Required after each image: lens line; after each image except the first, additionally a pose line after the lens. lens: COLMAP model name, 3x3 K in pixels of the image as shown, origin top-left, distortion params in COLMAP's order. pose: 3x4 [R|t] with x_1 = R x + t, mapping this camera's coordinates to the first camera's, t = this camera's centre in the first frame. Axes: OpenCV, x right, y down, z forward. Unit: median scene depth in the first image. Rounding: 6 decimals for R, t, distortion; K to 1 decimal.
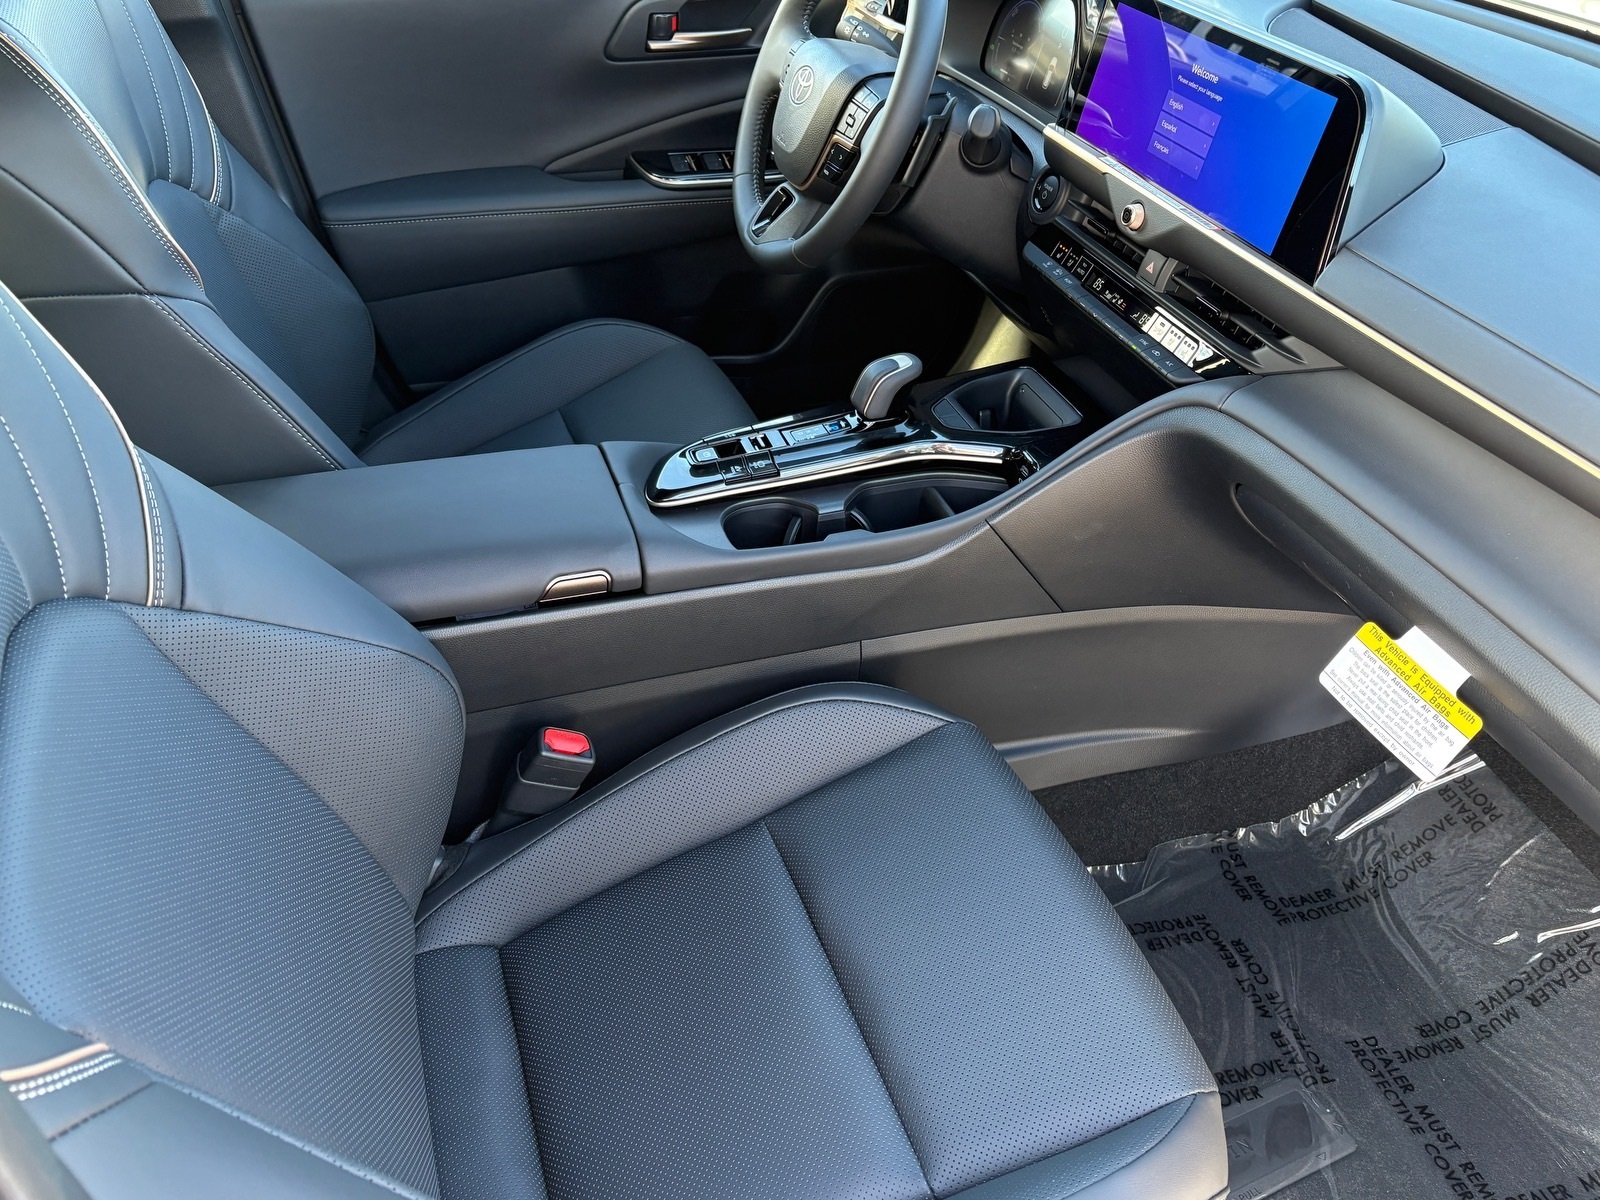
lens RADIAL K [[1318.2, 0, 800.0], [0, 1318.2, 600.0], [0, 0, 1]] dist [0.026249, -0.002700]
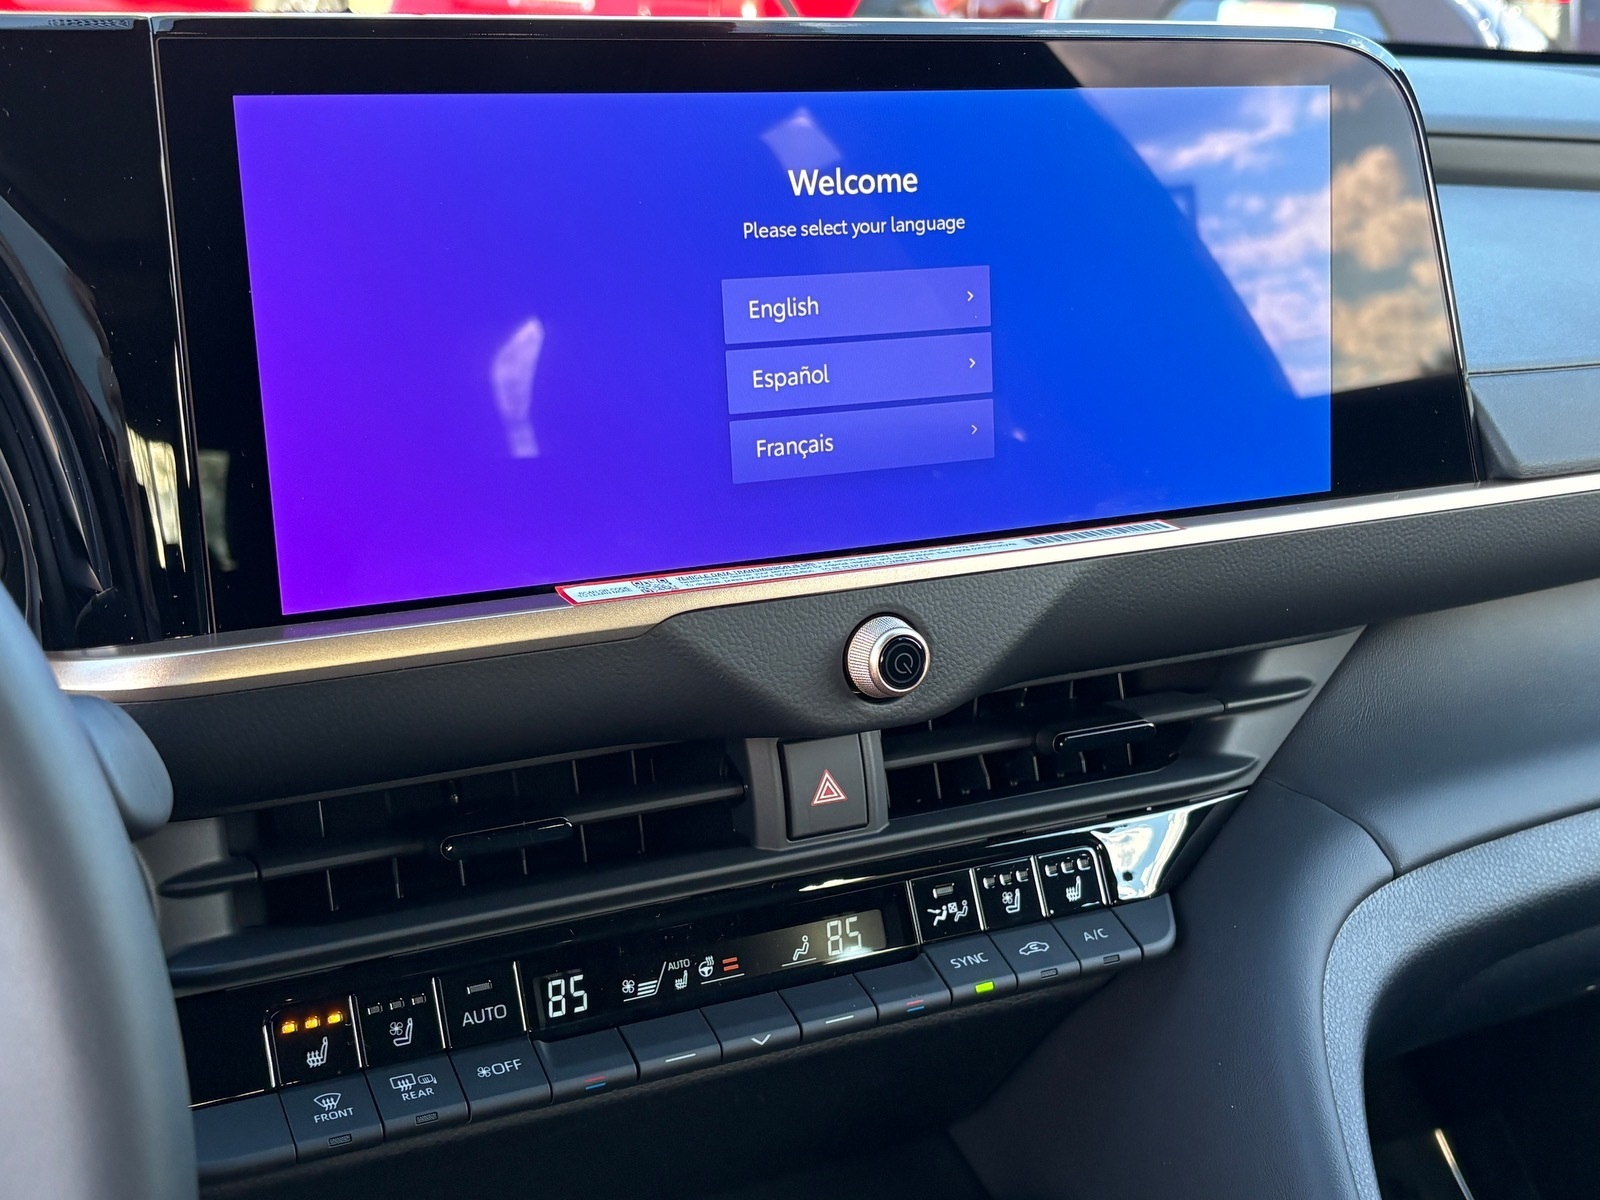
lens RADIAL K [[2002.4, 0, 800.0], [0, 2002.4, 600.0], [0, 0, 1]] dist [0.121286, 0.005576]
pose [[-0.143995, -0.361731, 0.921095, -0.162156], [0.546844, 0.746679, 0.378723, -0.491693], [-0.824759, 0.558229, 0.090293, 0.985277]]
